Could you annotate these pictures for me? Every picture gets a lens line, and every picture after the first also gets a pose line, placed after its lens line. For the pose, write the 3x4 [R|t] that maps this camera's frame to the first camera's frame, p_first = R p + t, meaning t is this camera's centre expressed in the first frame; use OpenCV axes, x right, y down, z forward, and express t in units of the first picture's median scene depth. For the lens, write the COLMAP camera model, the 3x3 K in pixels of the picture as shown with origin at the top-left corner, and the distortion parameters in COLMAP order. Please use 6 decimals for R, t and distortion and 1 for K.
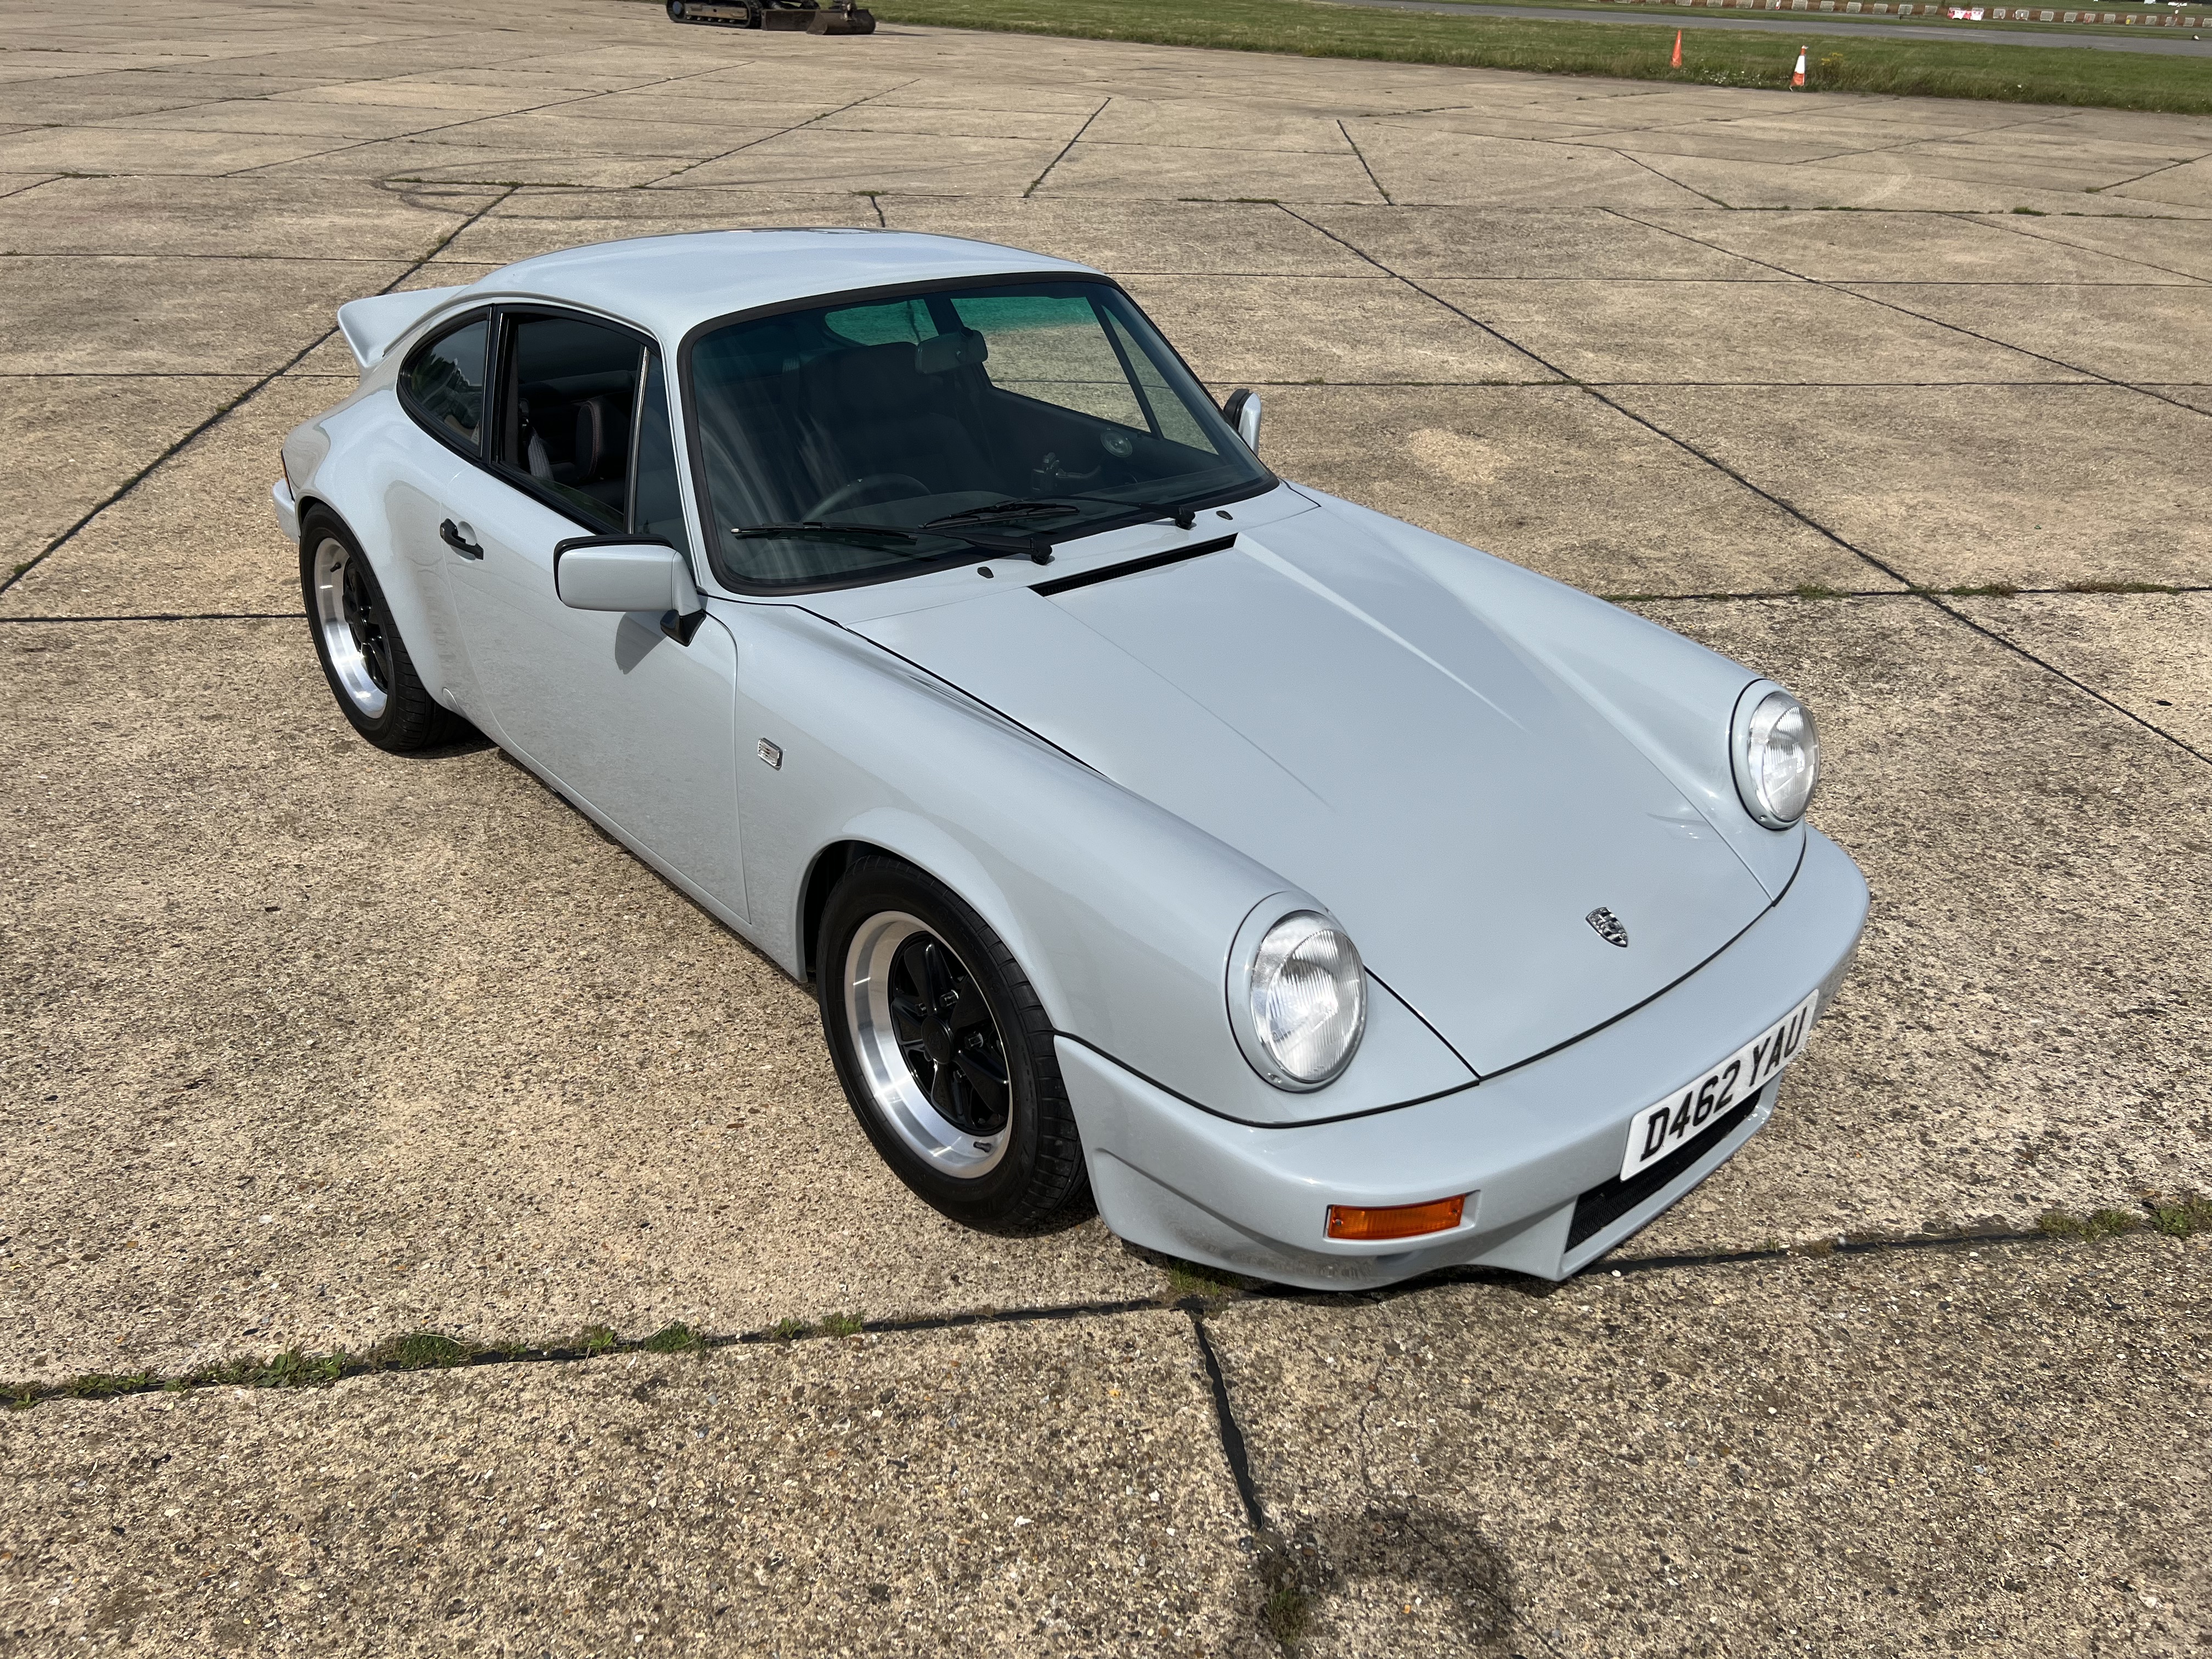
lens RADIAL K [[1594.2, 0, 1093.0], [0, 1594.2, 822.0], [0, 0, 1]] dist [0.044990, -0.050722]
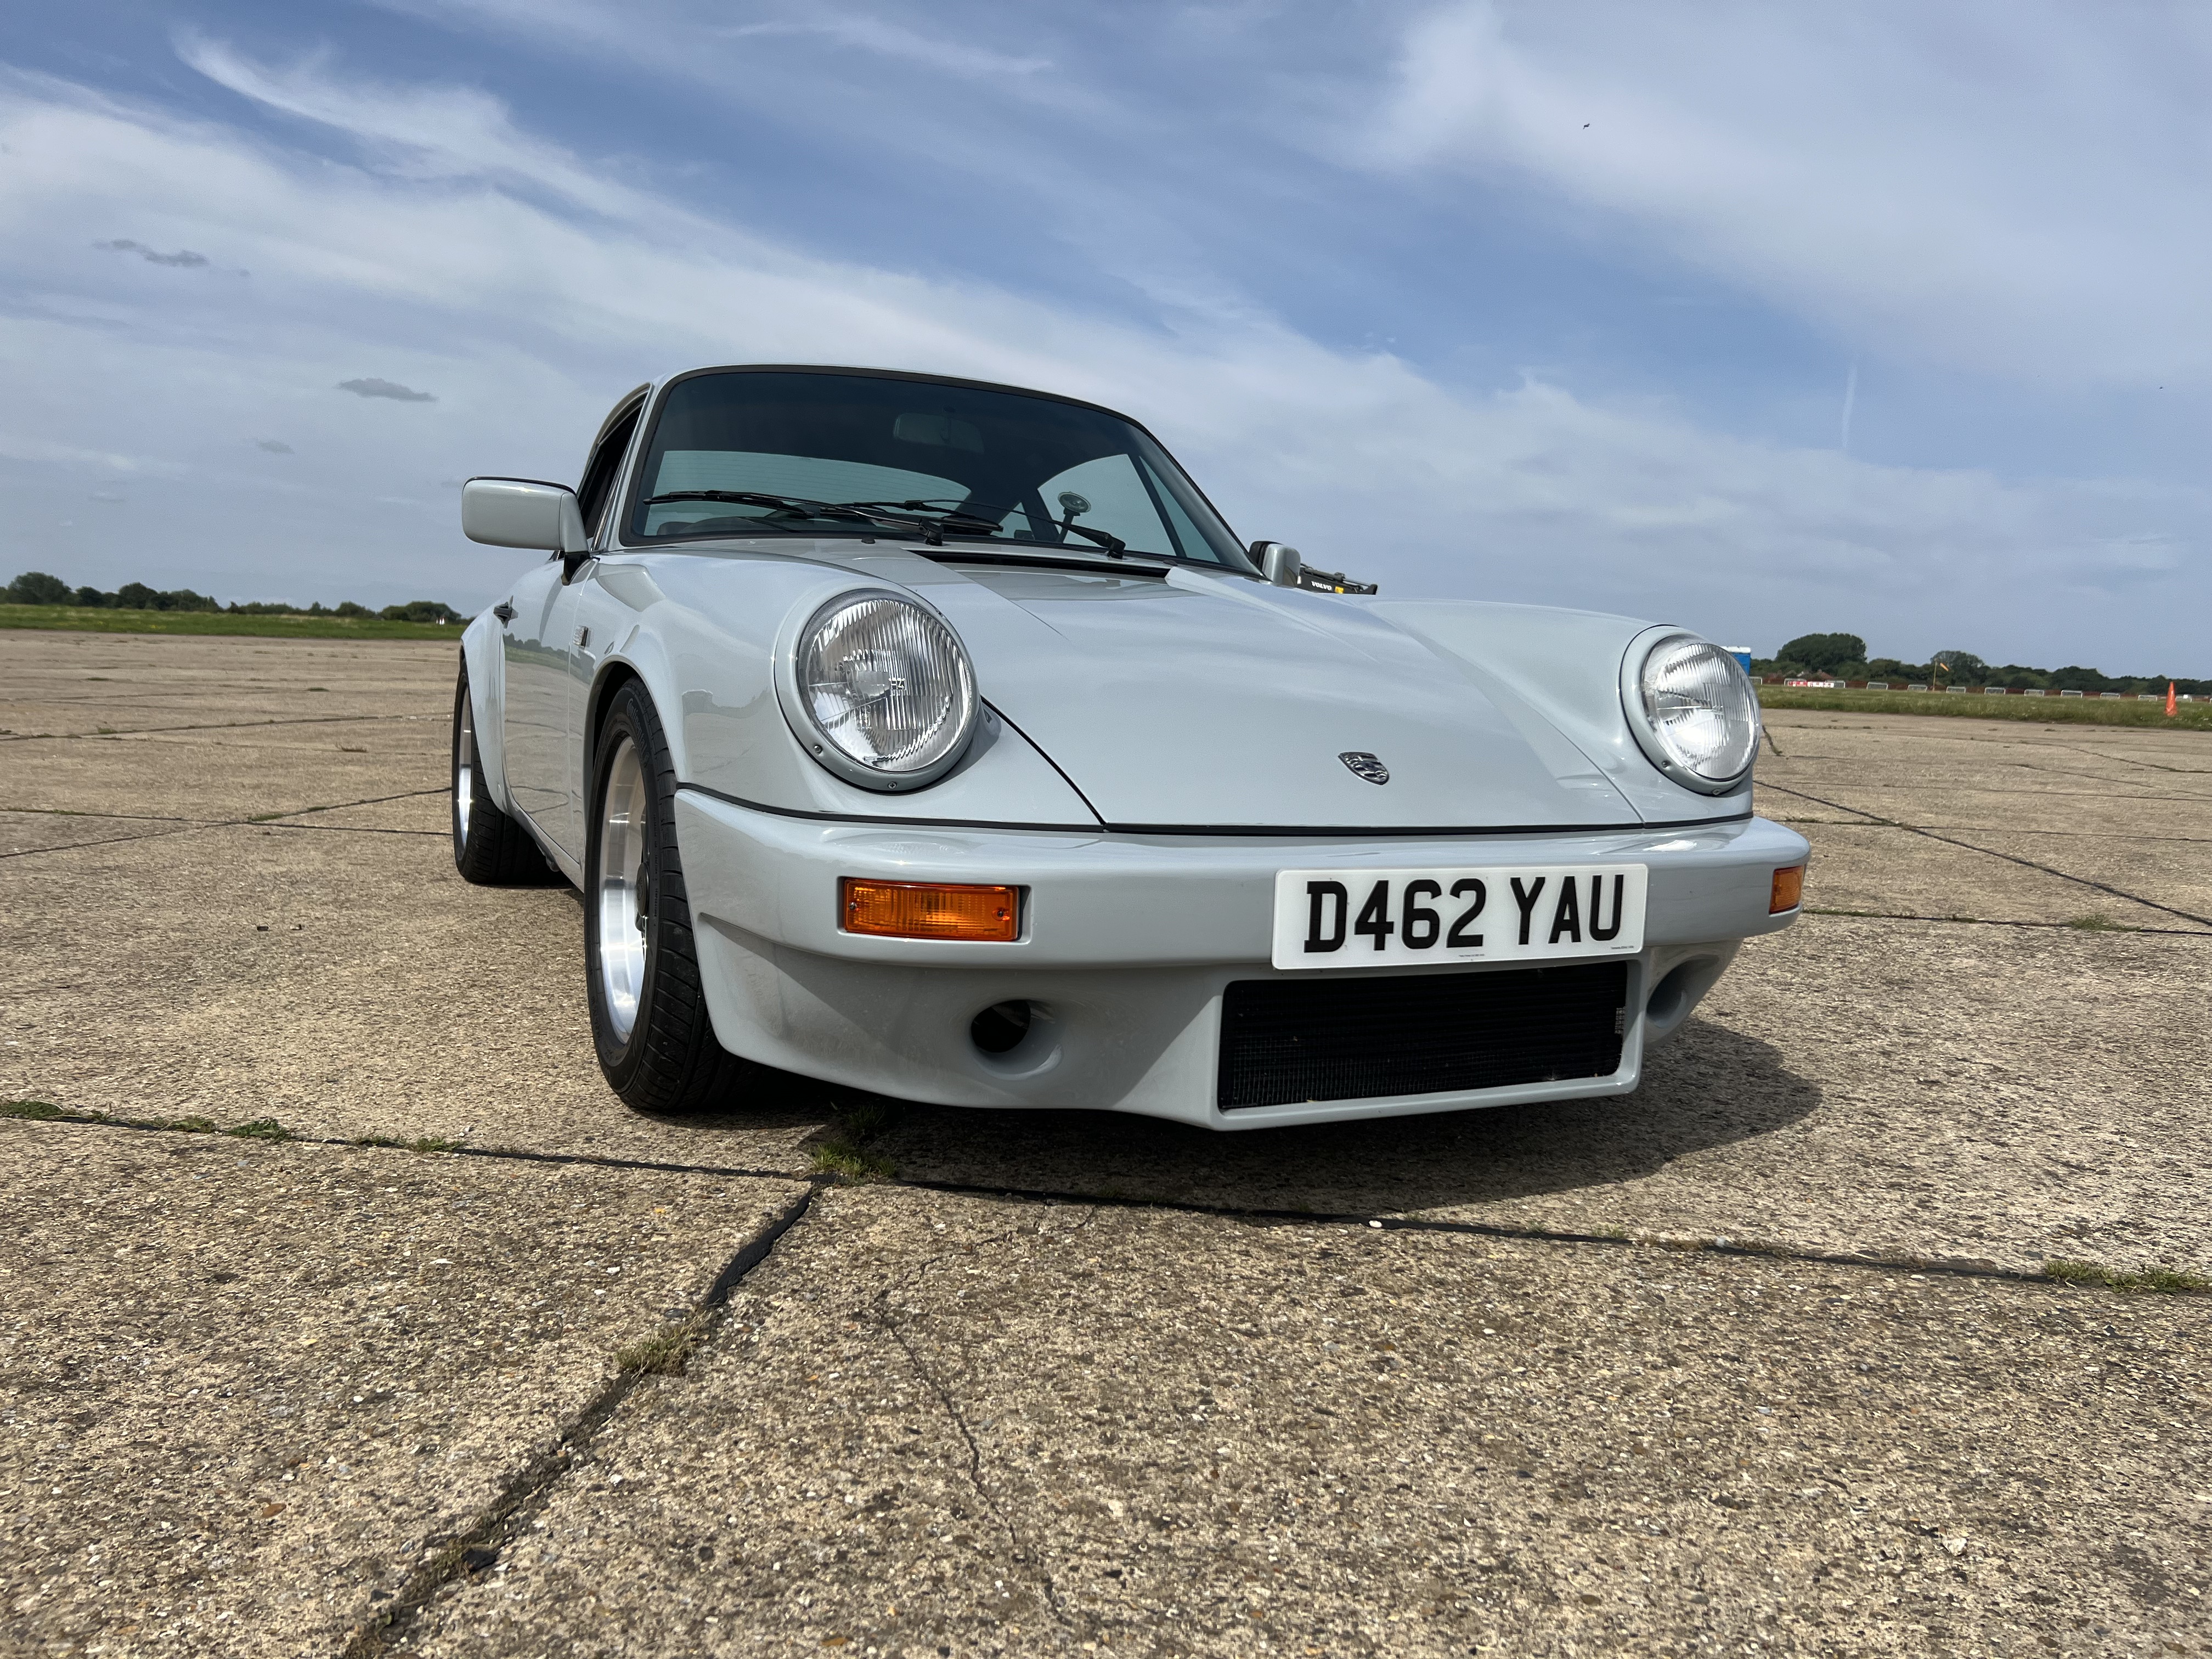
lens RADIAL K [[1594.2, 0, 1093.0], [0, 1594.2, 822.0], [0, 0, 1]] dist [0.044990, -0.050722]
pose [[0.962955, 0.034212, -0.267483, 0.463502], [-0.127371, 0.932002, -0.339337, 0.445414], [0.237685, 0.360835, 0.901833, 0.258326]]
